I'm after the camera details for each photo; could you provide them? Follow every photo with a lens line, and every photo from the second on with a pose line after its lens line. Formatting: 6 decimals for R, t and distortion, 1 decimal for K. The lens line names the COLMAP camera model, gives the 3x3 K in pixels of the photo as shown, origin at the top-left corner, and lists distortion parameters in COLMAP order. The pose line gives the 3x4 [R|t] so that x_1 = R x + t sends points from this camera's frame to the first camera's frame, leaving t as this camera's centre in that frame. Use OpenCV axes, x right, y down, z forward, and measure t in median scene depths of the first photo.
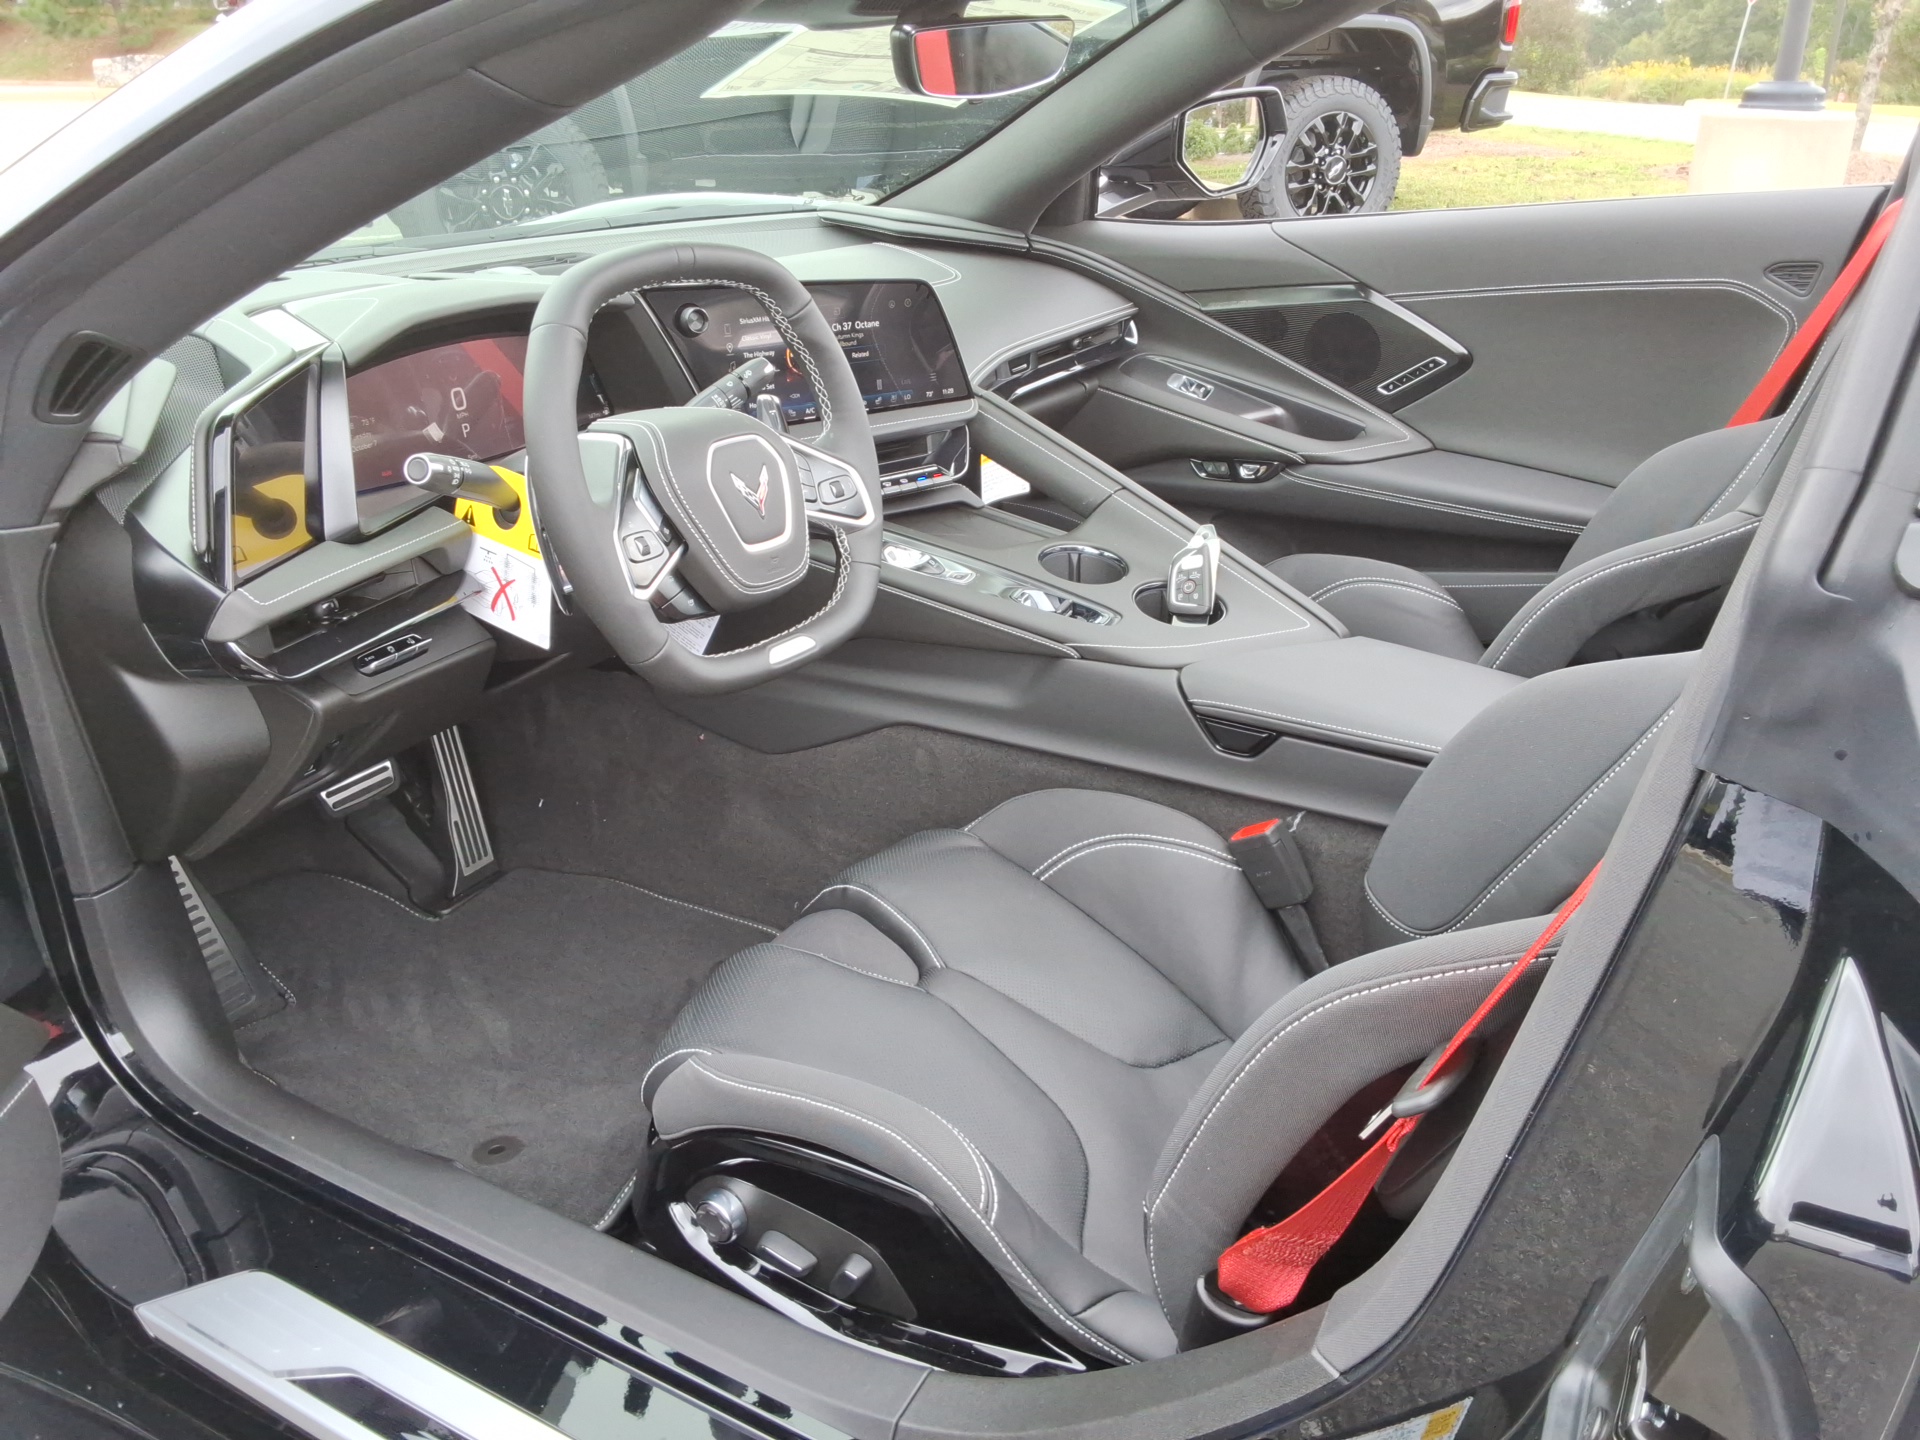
lens RADIAL K [[1547.6, 0, 966.0], [0, 1547.6, 737.0], [0, 0, 1]] dist [0.015867, -0.033317]
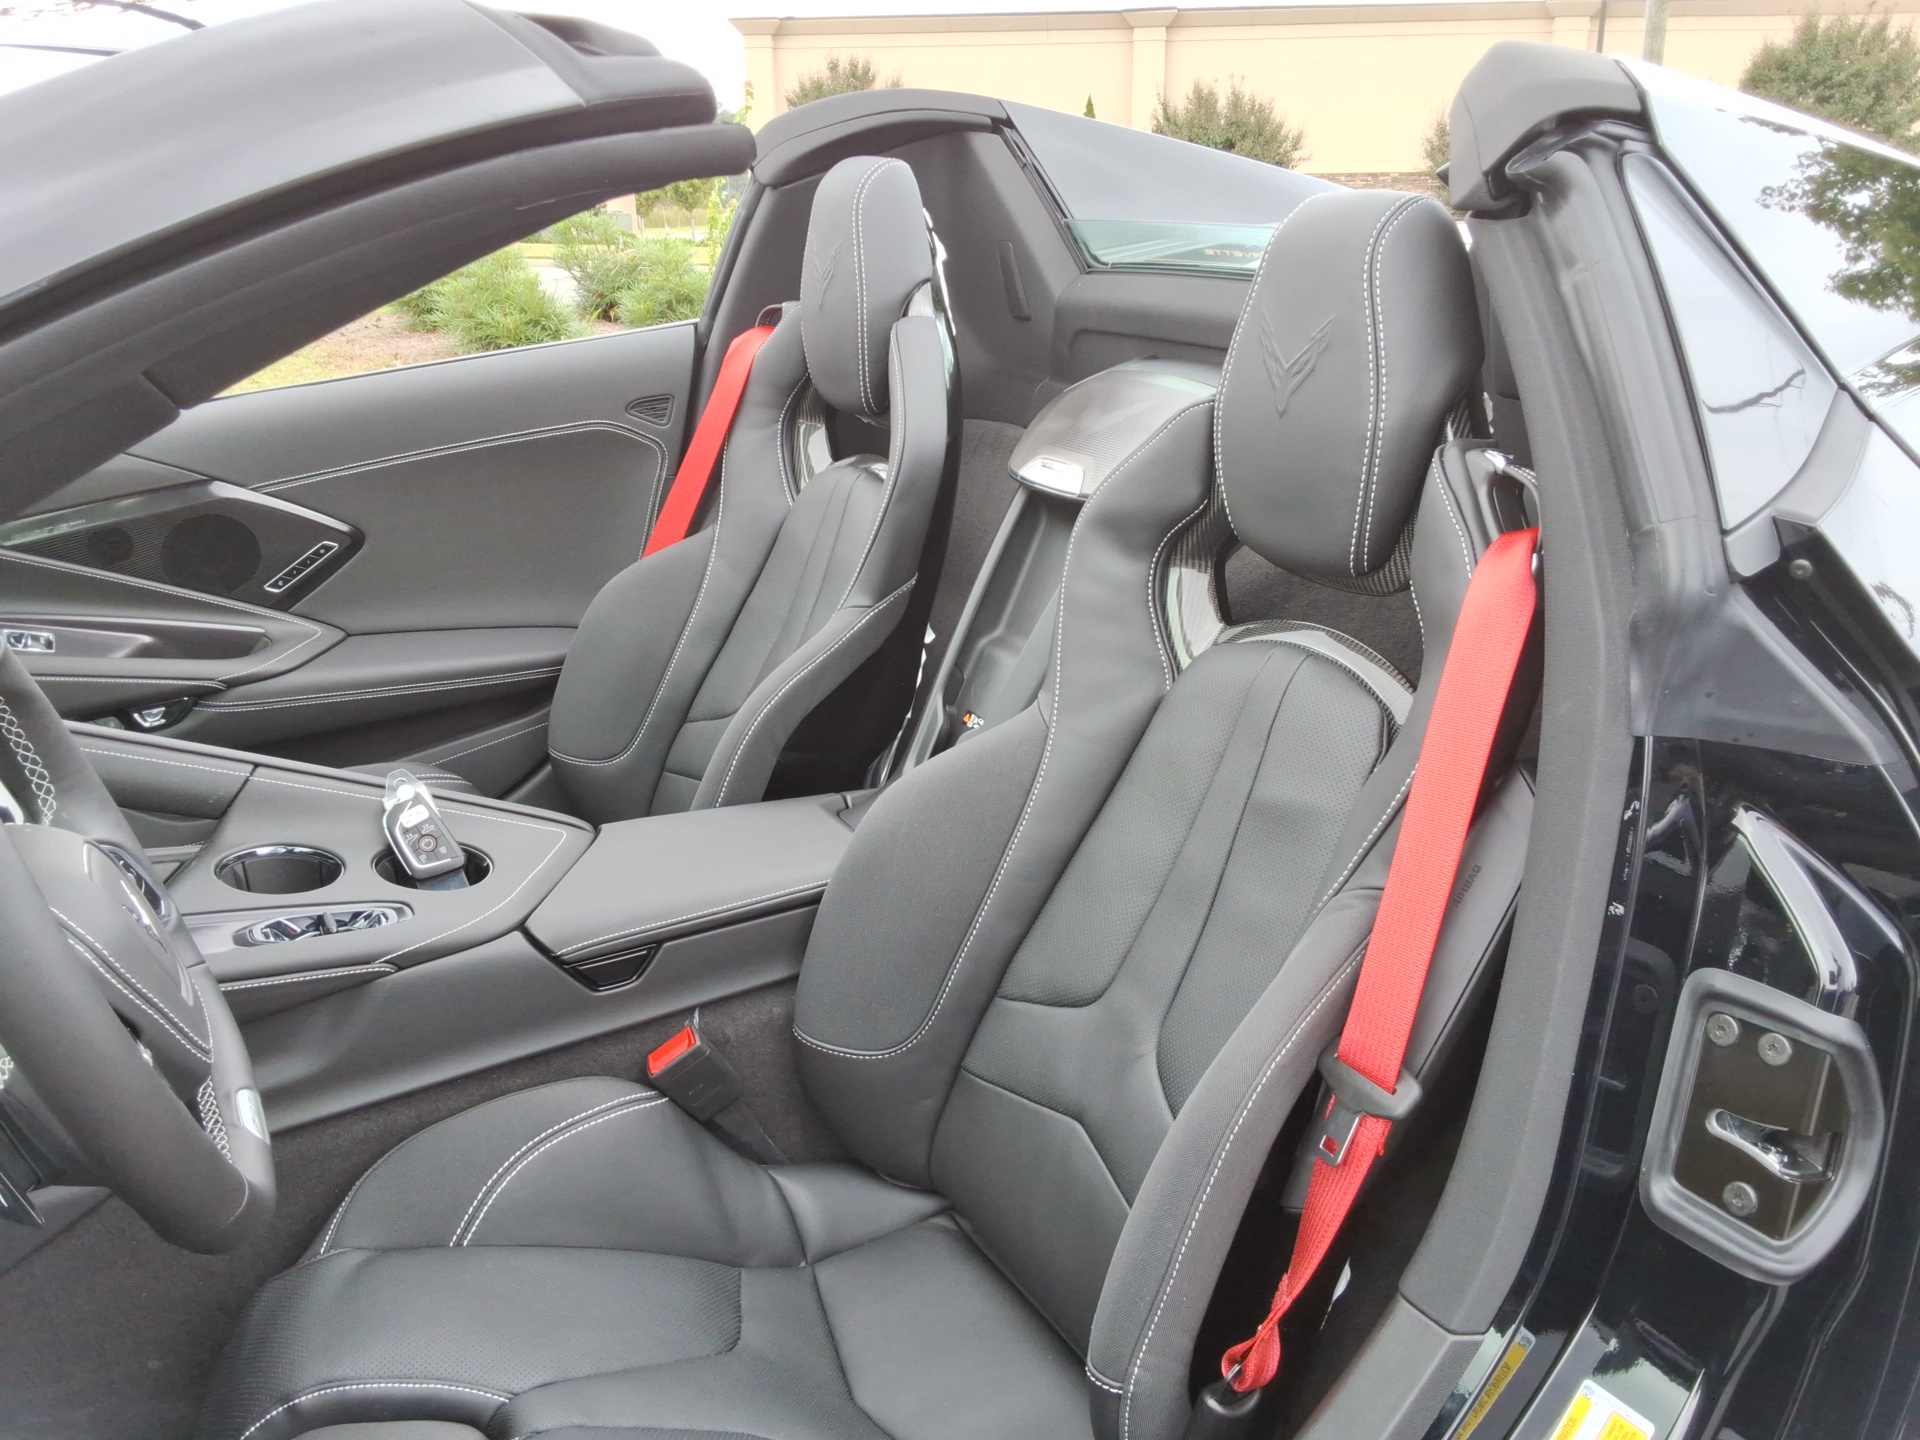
lens RADIAL K [[1539.5, 0, 975.5], [0, 1539.5, 707.8], [0, 0, 1]] dist [0.096681, -0.155855]
pose [[0.498681, -0.288639, 0.817315, -0.318465], [0.361648, 0.926219, 0.106441, -0.122643], [-0.787736, 0.242500, 0.566274, 0.211724]]
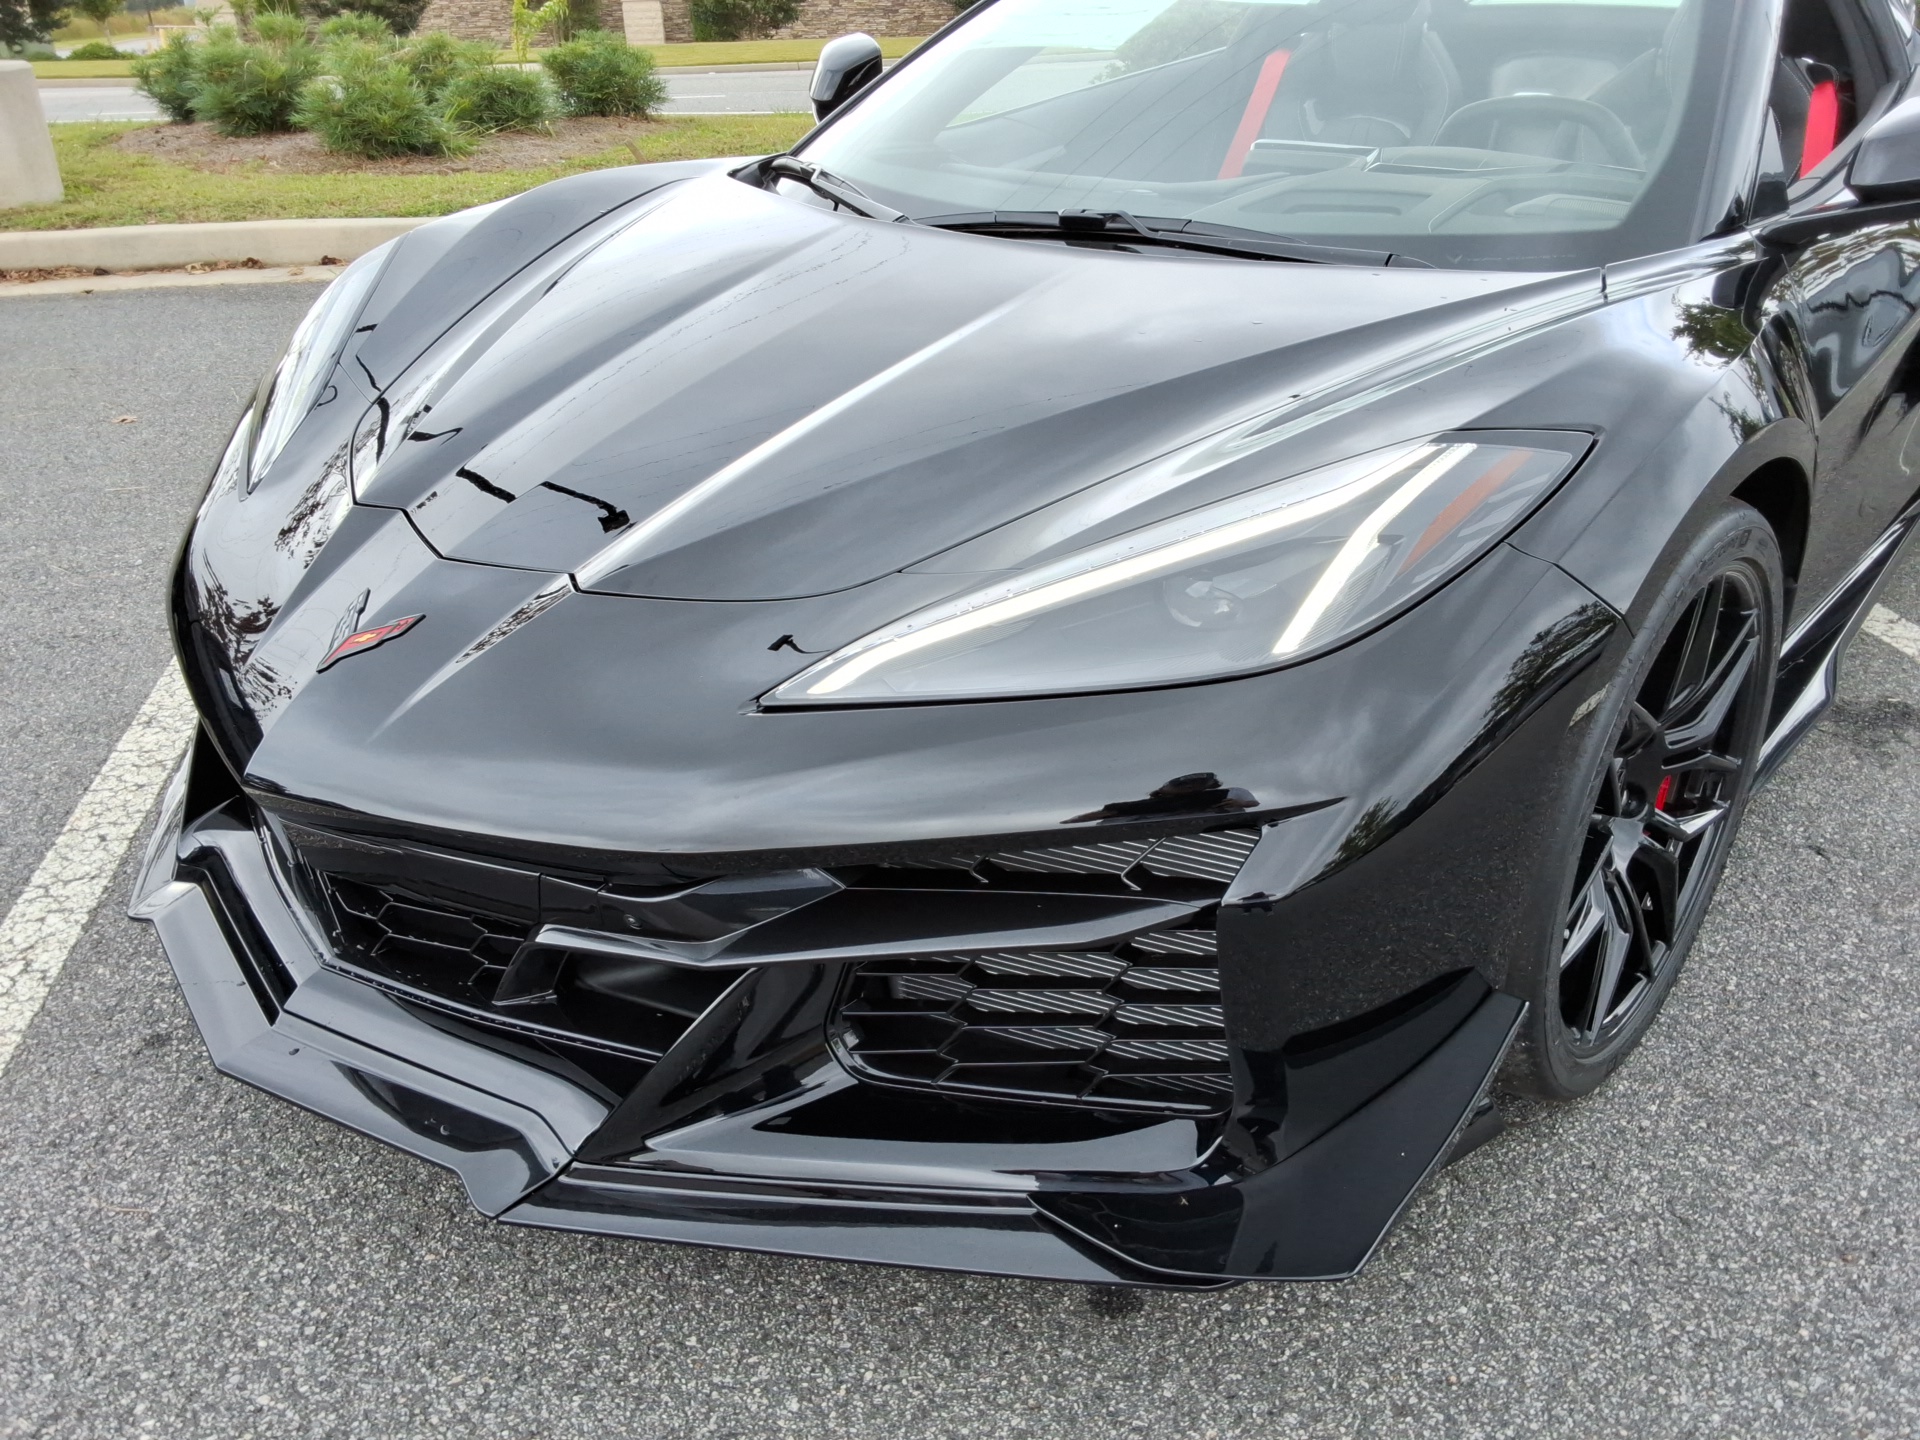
lens RADIAL K [[1539.5, 0, 980.1], [0, 1539.5, 709.1], [0, 0, 1]] dist [0.096681, -0.155855]
pose [[0.184658, -0.434696, 0.881442, -1.737036], [0.421293, 0.845297, 0.328612, -0.424263], [-0.887927, 0.310665, 0.339225, 0.818796]]
